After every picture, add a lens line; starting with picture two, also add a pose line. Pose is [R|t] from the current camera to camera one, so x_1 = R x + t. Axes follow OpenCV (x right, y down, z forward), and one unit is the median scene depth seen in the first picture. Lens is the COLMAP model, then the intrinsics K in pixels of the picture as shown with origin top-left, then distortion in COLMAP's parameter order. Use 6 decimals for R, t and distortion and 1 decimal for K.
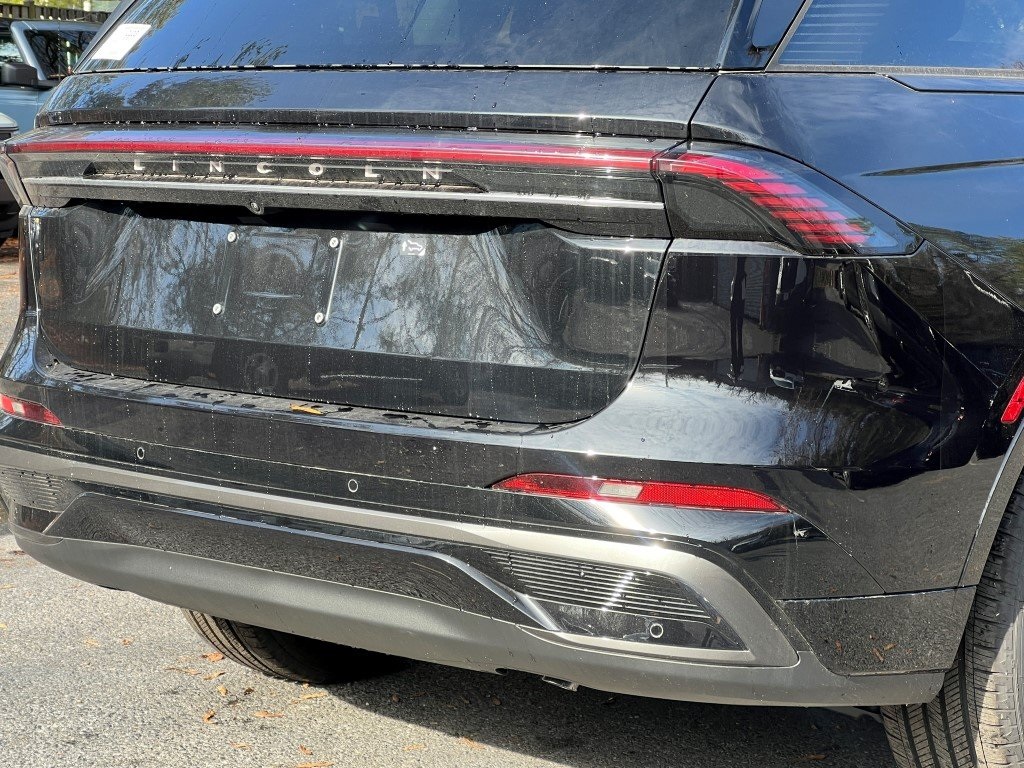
lens RADIAL K [[2666.9, 0, 512.0], [0, 2666.9, 384.0], [0, 0, 1]] dist [-0.598152, 14.422938]
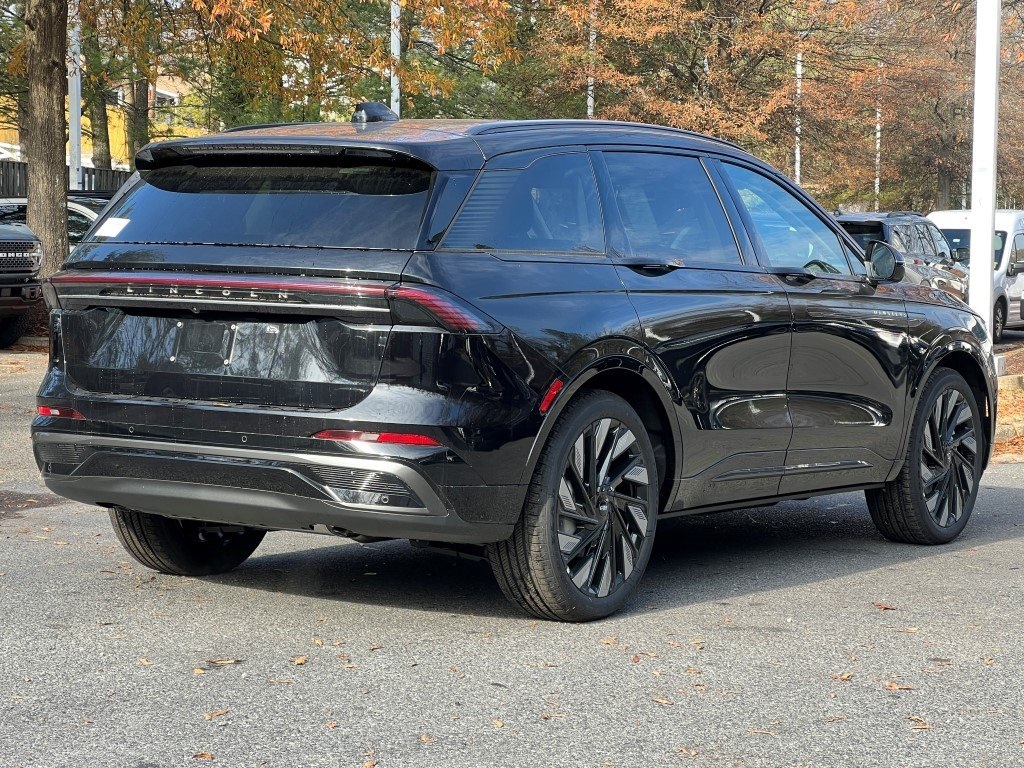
lens RADIAL K [[2666.9, 0, 512.0], [0, 2666.9, 384.0], [0, 0, 1]] dist [-0.598152, 14.422938]
pose [[0.992250, 0.008132, 0.123994, -0.114175], [-0.002250, 0.998869, -0.047502, 0.098014], [-0.124240, 0.046855, 0.991145, -1.196589]]
